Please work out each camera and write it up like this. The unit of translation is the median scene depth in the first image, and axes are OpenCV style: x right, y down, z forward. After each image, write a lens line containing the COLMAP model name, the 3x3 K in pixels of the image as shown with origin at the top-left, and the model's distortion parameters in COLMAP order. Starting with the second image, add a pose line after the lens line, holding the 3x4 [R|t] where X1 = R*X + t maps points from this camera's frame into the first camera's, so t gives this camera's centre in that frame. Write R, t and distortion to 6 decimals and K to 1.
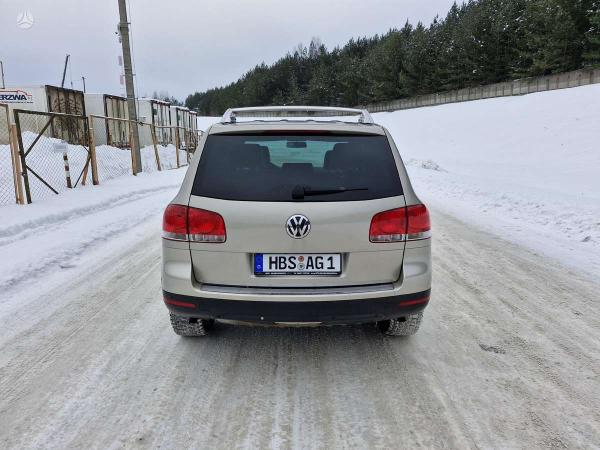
lens RADIAL K [[414.3, 0, 304.1], [0, 414.3, 225.0], [0, 0, 1]] dist [0.038035, -0.033043]
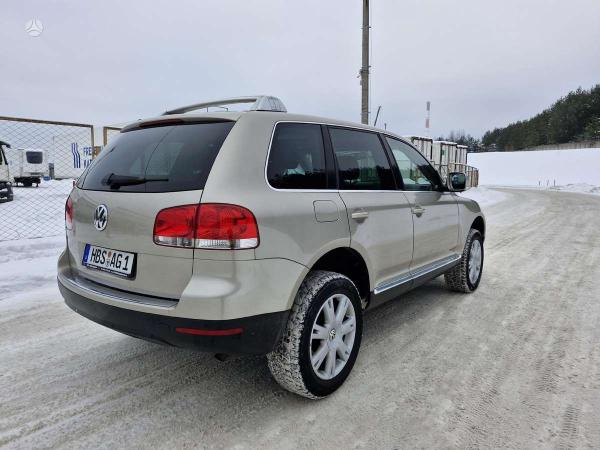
lens RADIAL K [[414.3, 0, 301.3], [0, 414.3, 223.0], [0, 0, 1]] dist [0.038035, -0.033043]
pose [[0.779930, 0.063291, -0.622658, 0.147303], [-0.121106, 0.991332, -0.050929, 0.001226], [0.614038, 0.115129, 0.780835, 0.086075]]
